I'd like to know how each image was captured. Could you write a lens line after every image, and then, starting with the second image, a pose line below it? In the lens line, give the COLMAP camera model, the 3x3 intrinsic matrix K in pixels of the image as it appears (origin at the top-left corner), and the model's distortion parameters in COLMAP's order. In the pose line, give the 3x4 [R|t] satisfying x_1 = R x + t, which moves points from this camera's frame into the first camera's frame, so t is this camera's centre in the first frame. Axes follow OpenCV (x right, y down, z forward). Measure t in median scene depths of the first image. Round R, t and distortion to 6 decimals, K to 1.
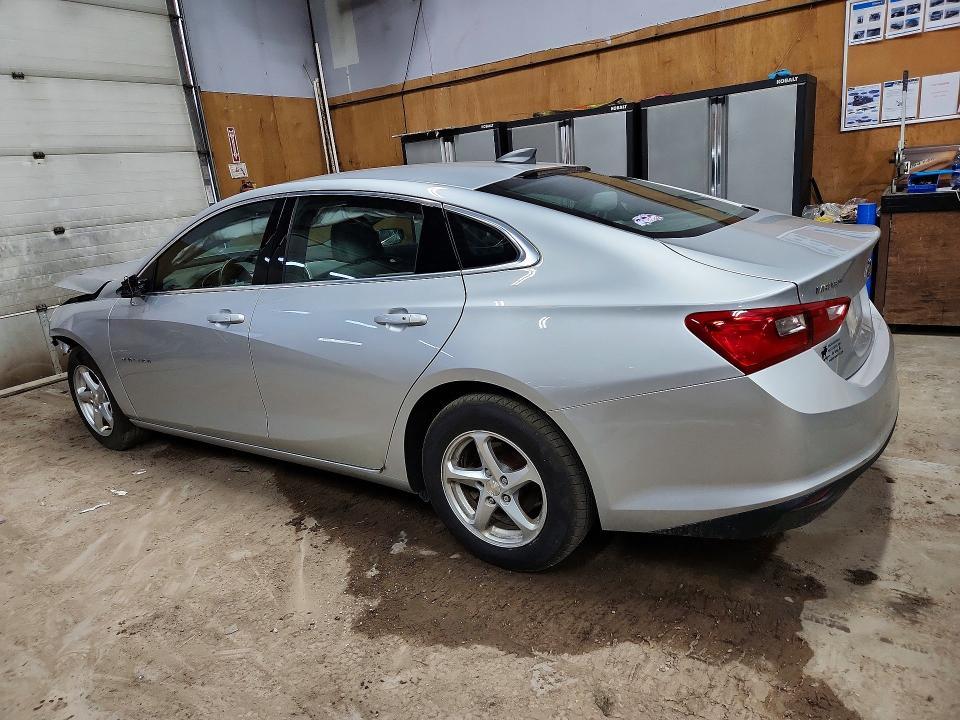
lens RADIAL K [[645.2, 0, 480.0], [0, 645.2, 360.0], [0, 0, 1]] dist [0.002550, 0.001004]
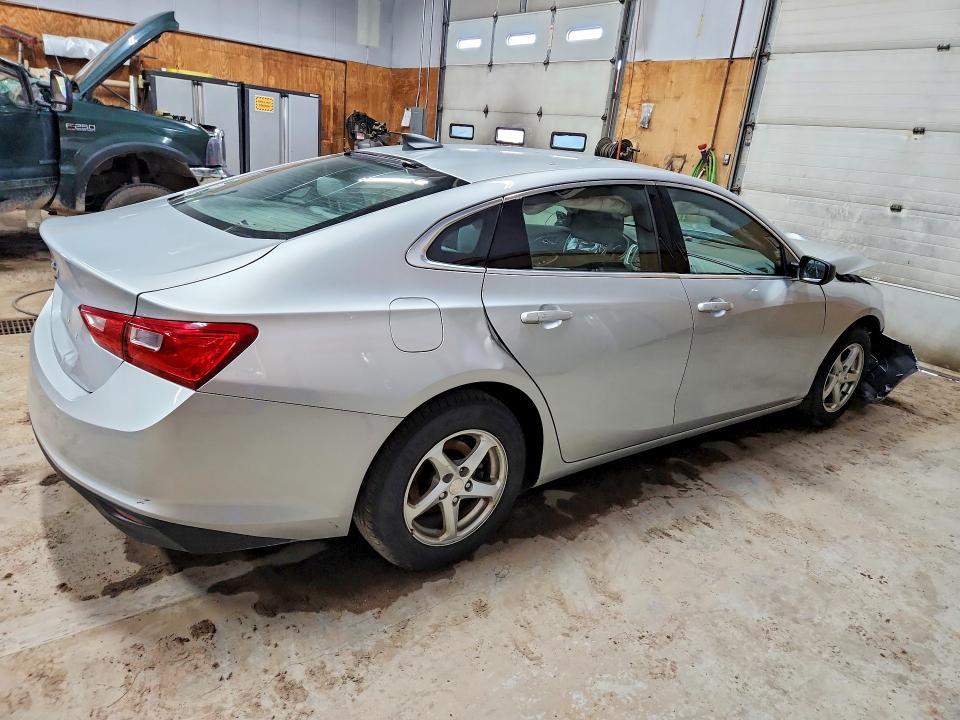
lens RADIAL K [[662.3, 0, 480.0], [0, 662.3, 360.0], [0, 0, 1]] dist [0.001494, -0.001150]
pose [[-0.342143, 0.354003, -0.870414, 0.799034], [-0.322353, 0.825885, 0.462604, -0.418615], [0.882625, 0.438857, -0.168457, 1.100761]]
